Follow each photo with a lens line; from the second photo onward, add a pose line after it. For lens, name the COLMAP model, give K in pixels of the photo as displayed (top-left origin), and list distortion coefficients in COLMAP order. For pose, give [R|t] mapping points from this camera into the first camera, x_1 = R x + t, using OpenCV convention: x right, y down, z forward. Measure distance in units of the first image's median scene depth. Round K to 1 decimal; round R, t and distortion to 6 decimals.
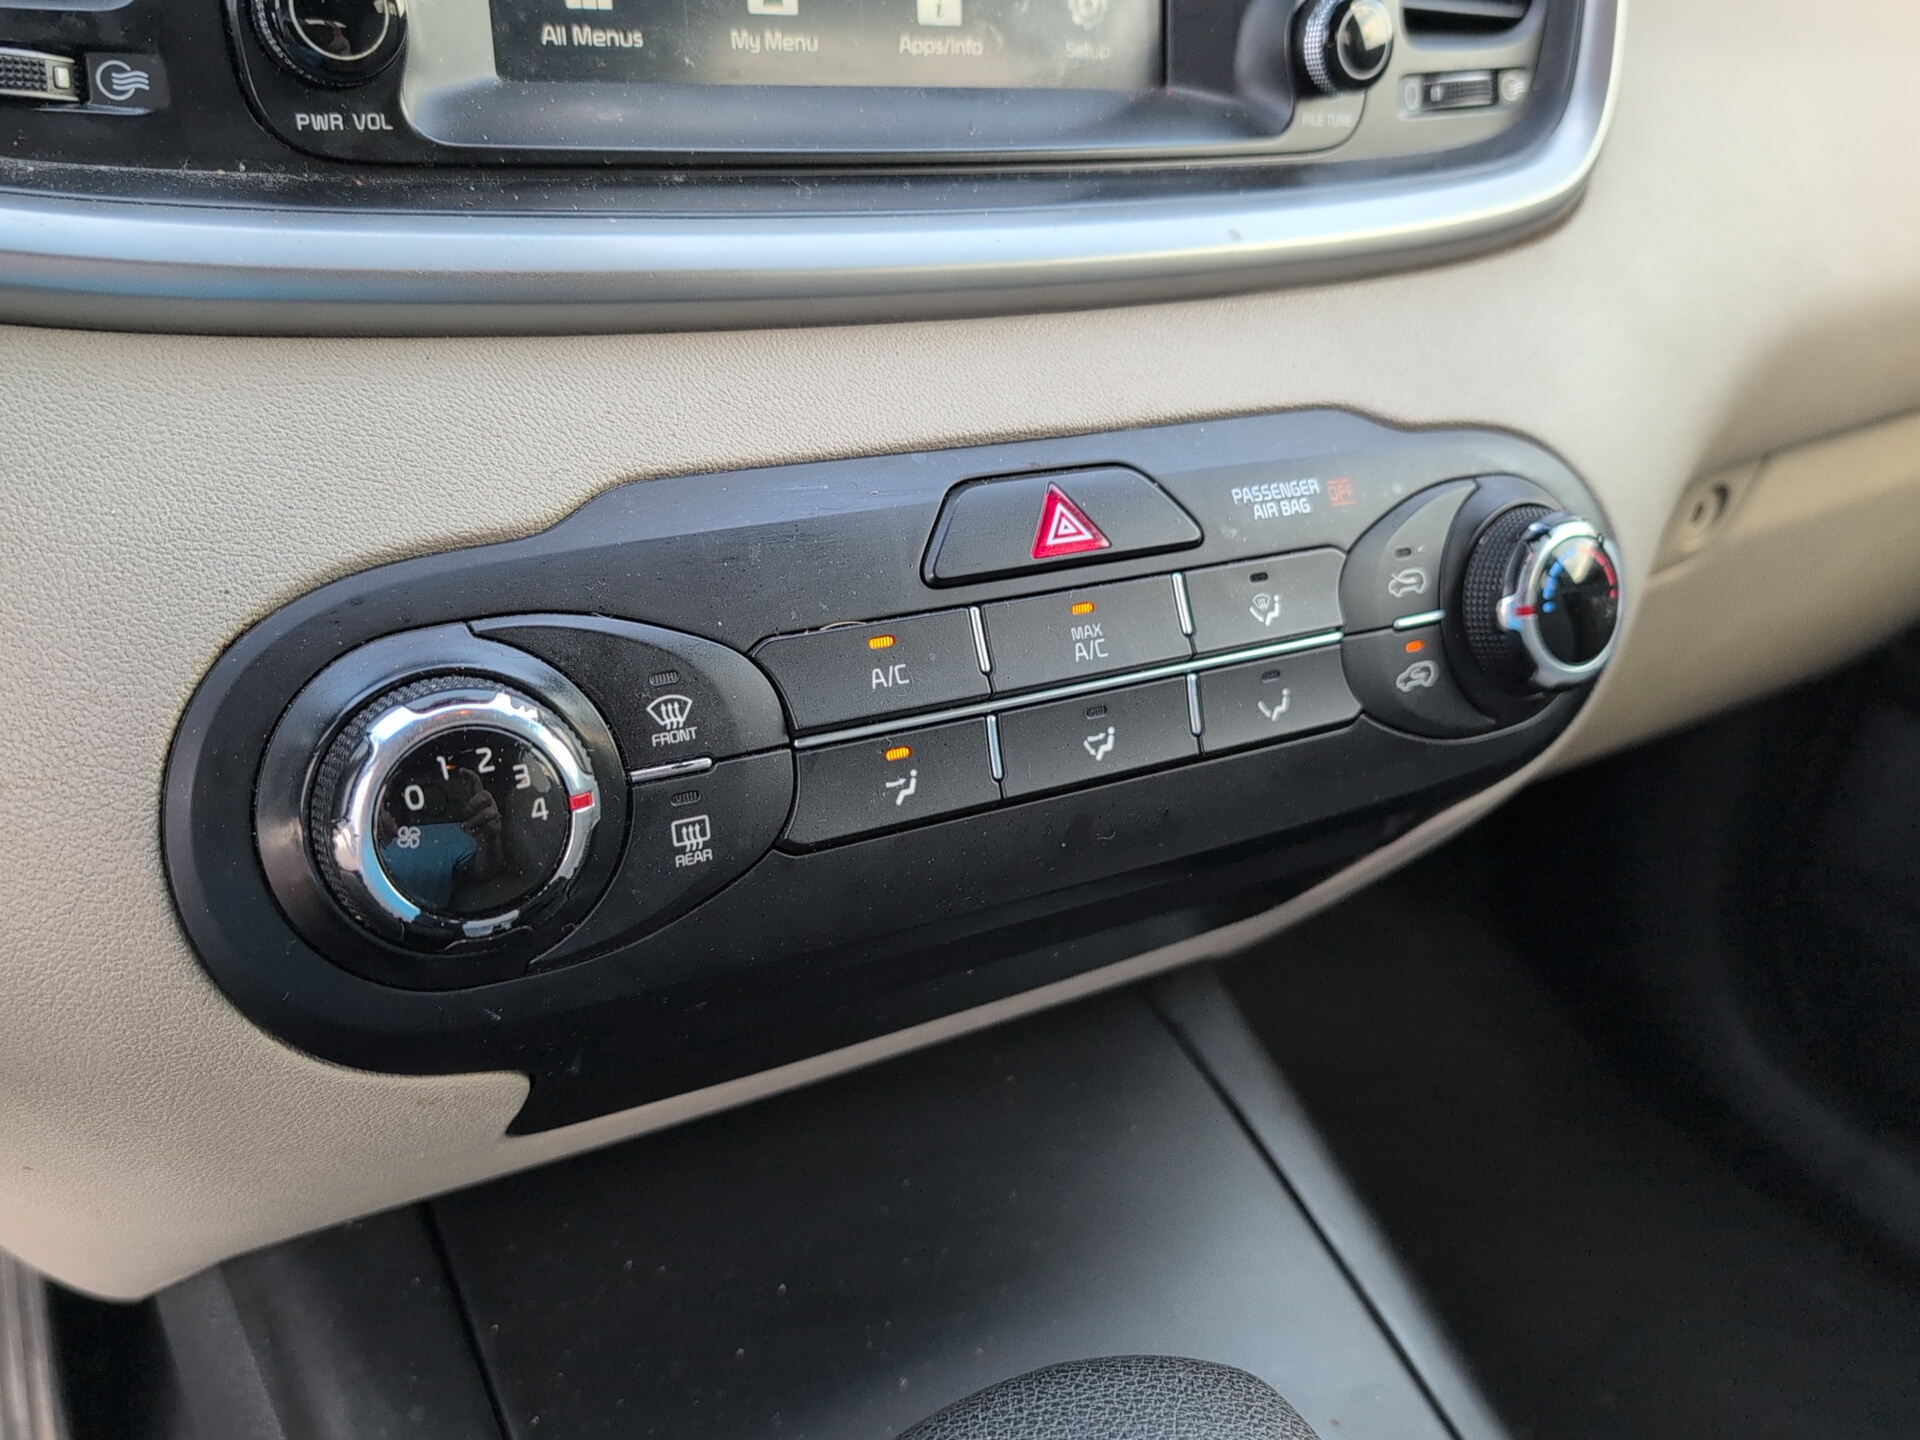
lens RADIAL K [[1625.2, 0, 999.7], [0, 1625.2, 735.2], [0, 0, 1]] dist [-0.008761, -0.036743]
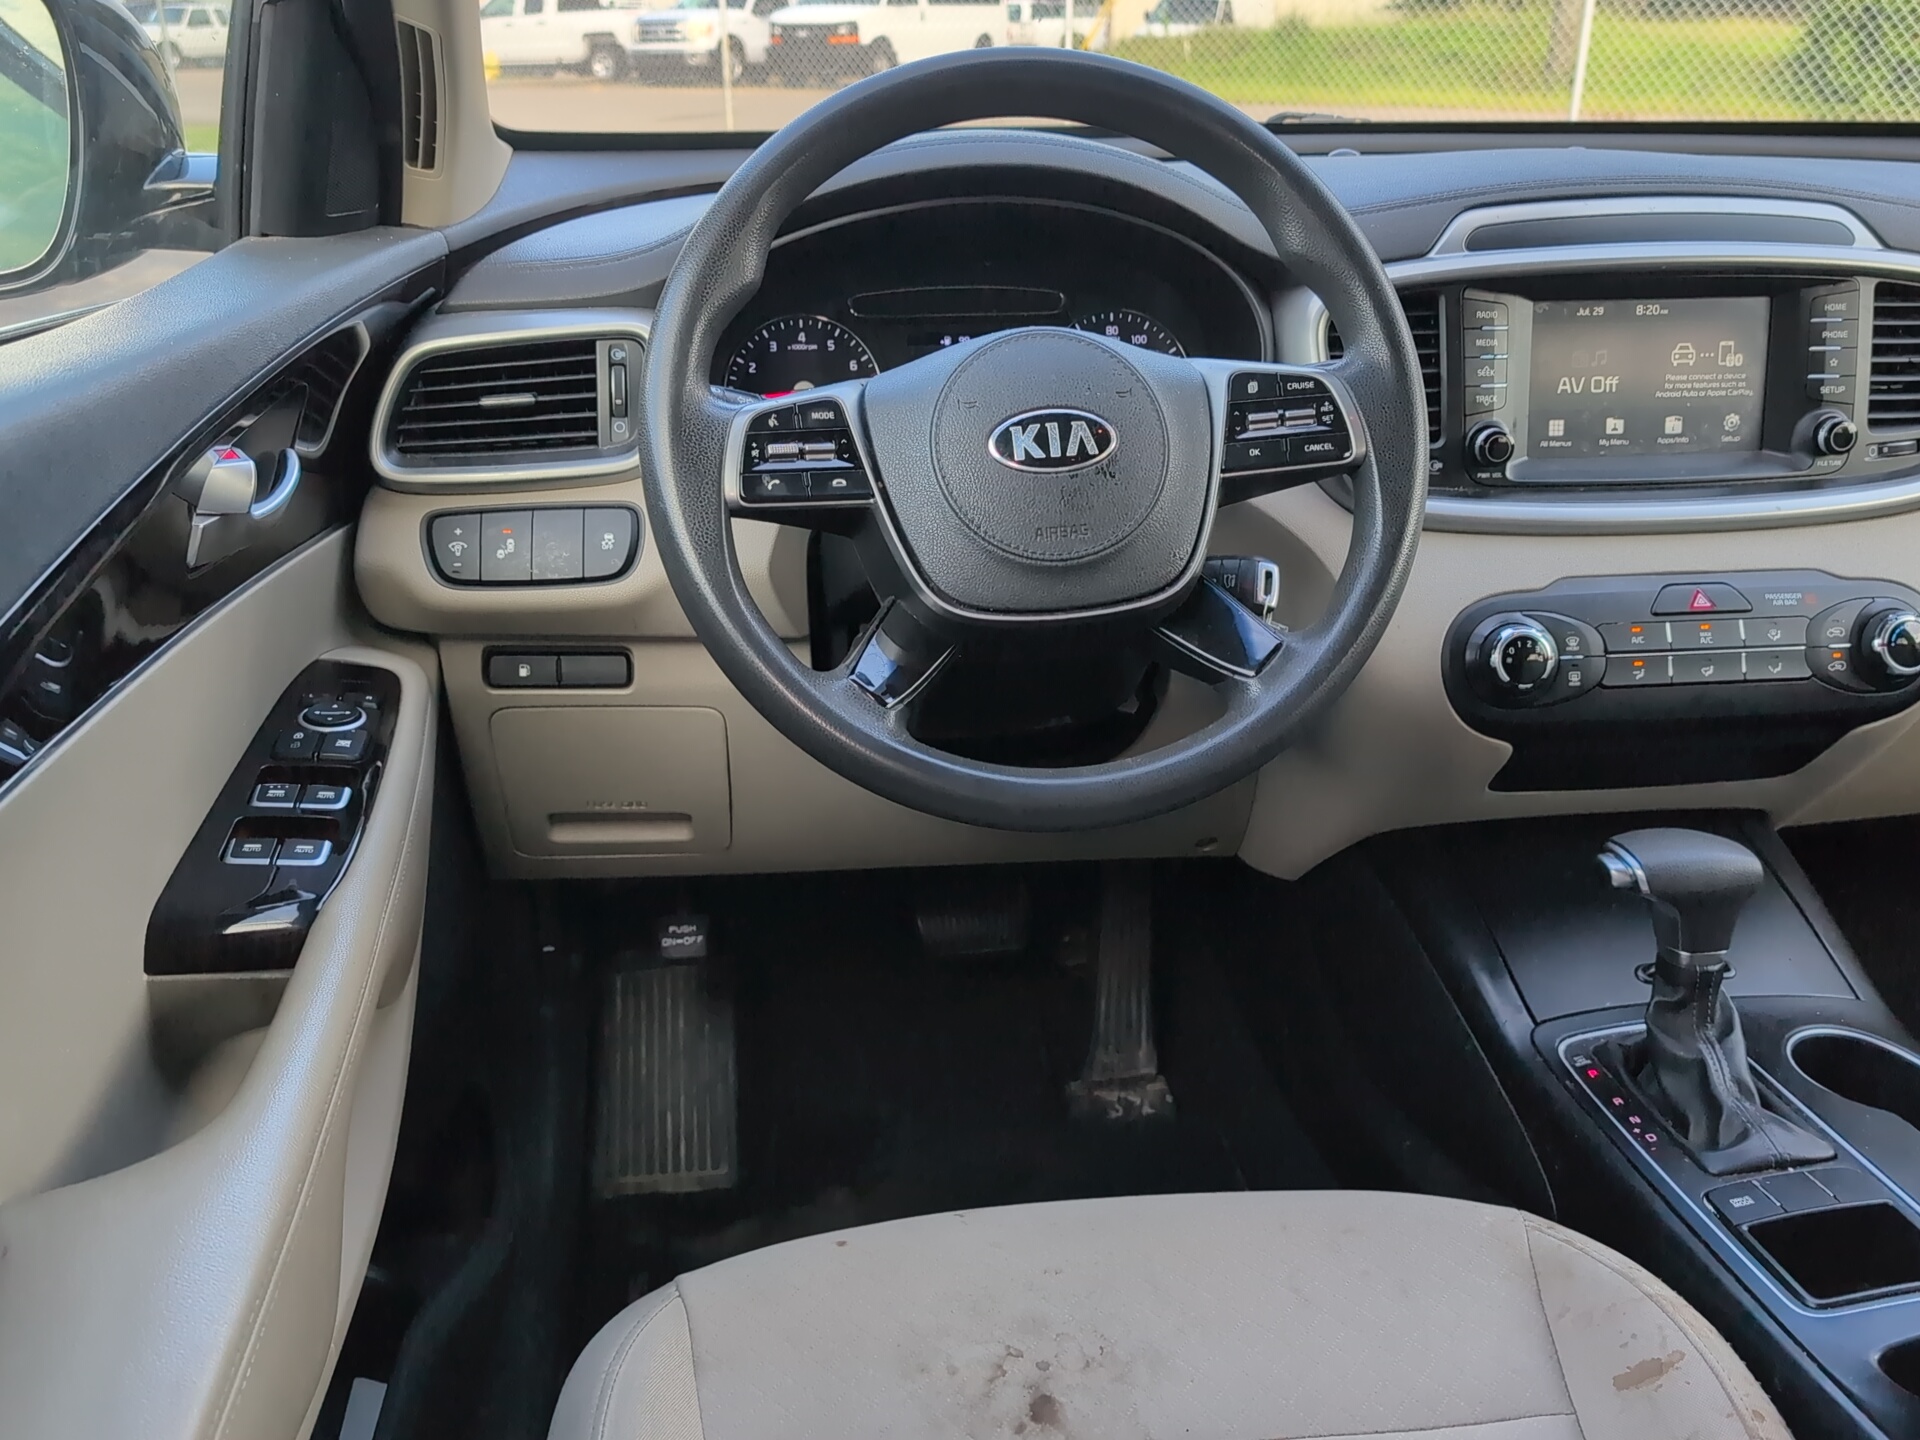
lens RADIAL K [[1625.2, 0, 925.8], [0, 1625.2, 729.2], [0, 0, 1]] dist [-0.008761, -0.036743]
pose [[0.898618, 0.086939, -0.430031, 0.060225], [-0.128896, 0.989230, -0.069357, 0.527279], [0.419370, 0.117755, 0.900146, -2.417322]]
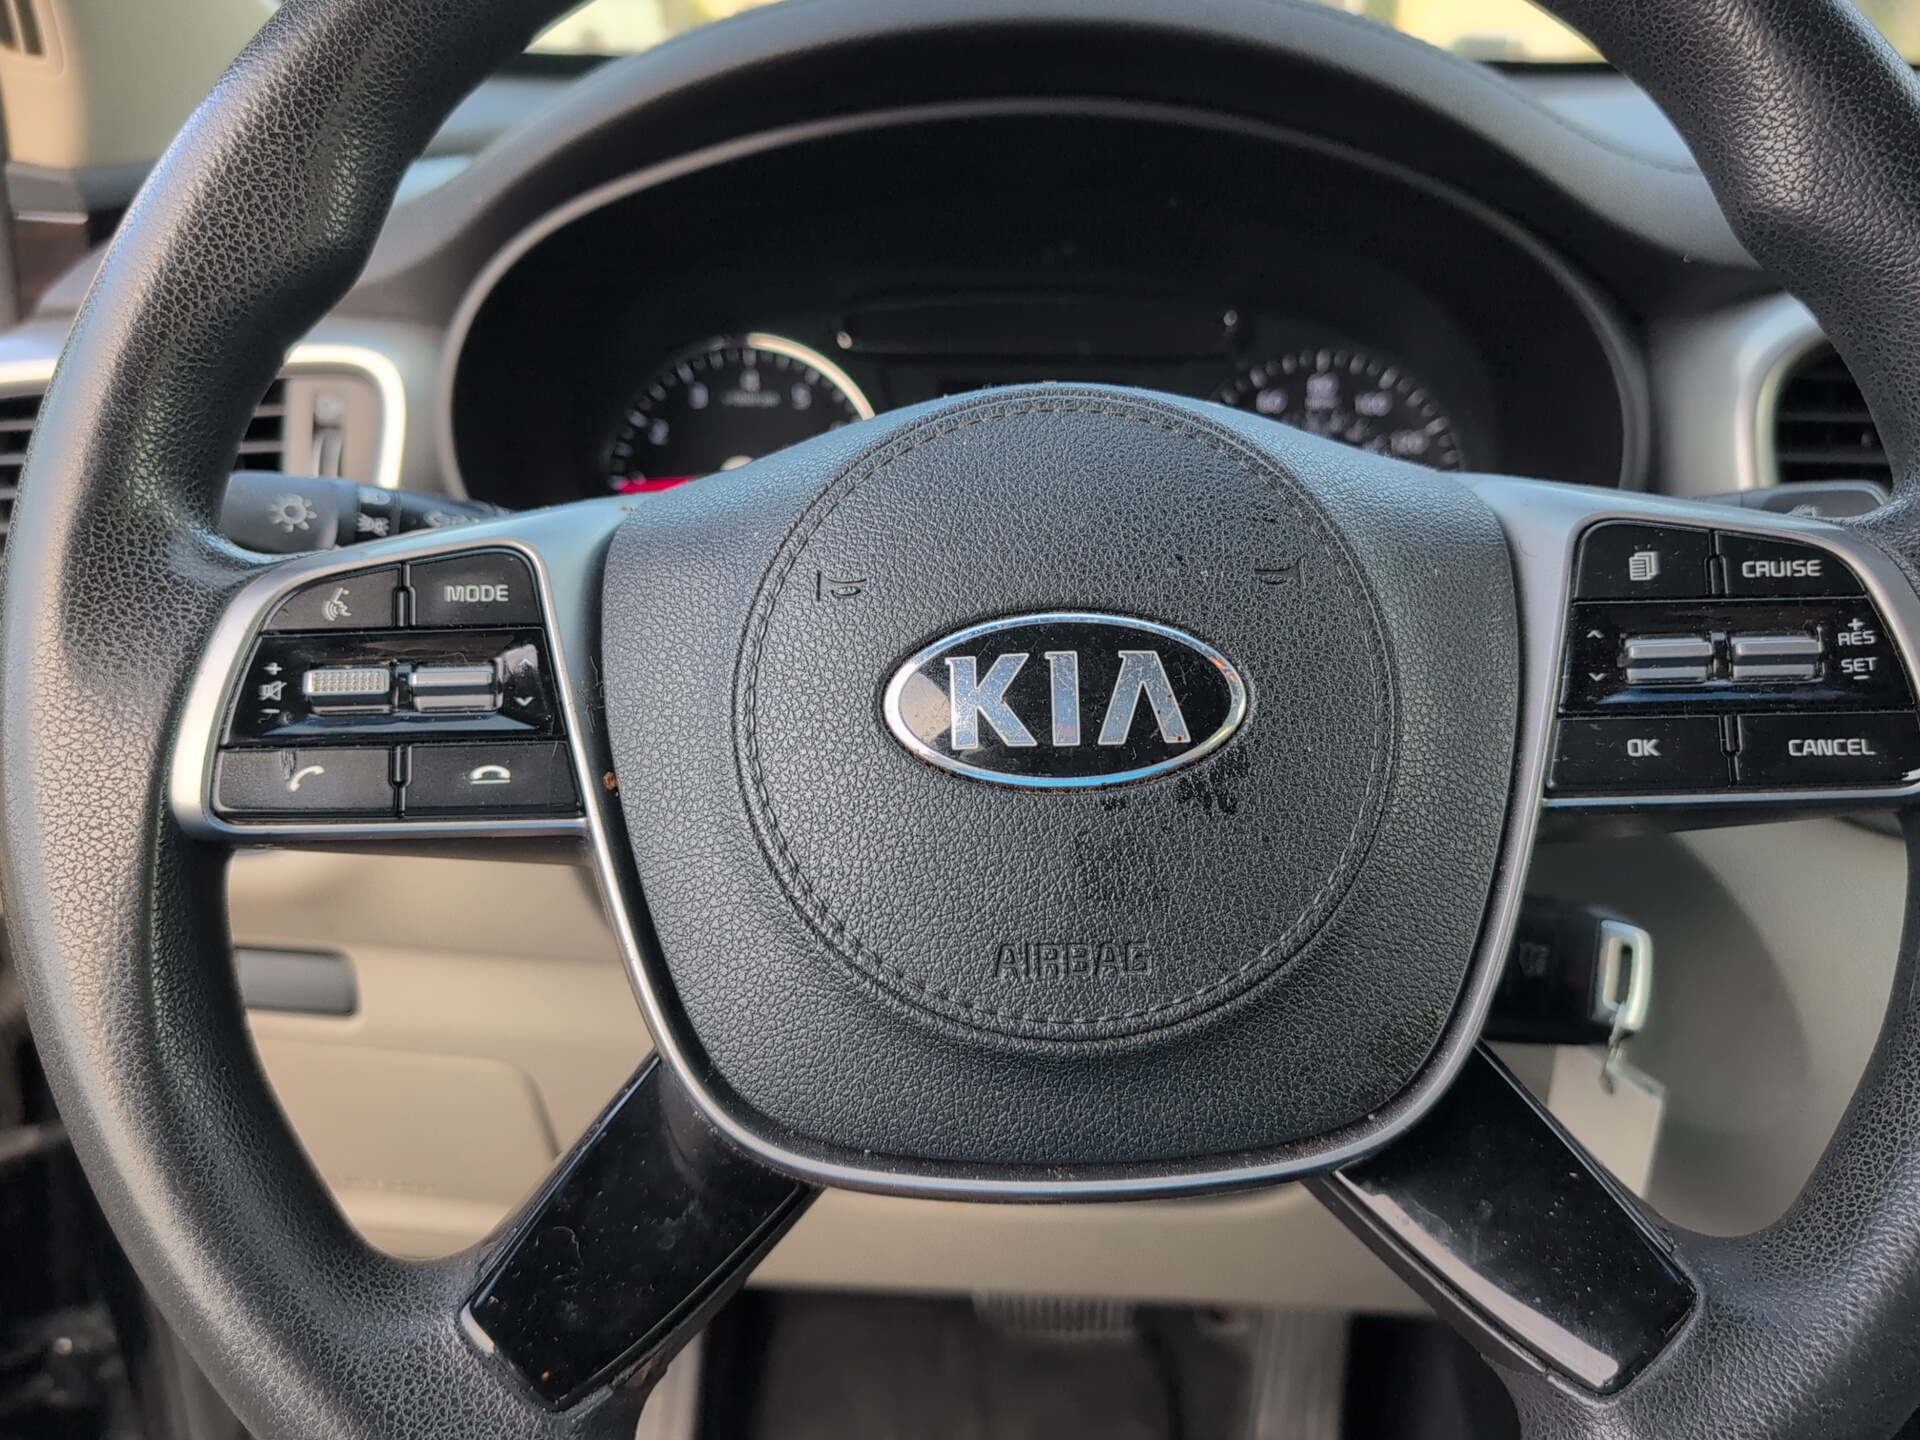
lens RADIAL K [[1625.2, 0, 961.1], [0, 1625.2, 724.5], [0, 0, 1]] dist [-0.008761, -0.036743]
pose [[0.829118, 0.128578, -0.544087, -0.447881], [-0.199002, 0.977329, -0.072292, -0.034017], [0.522457, 0.168213, 0.835908, -0.877485]]
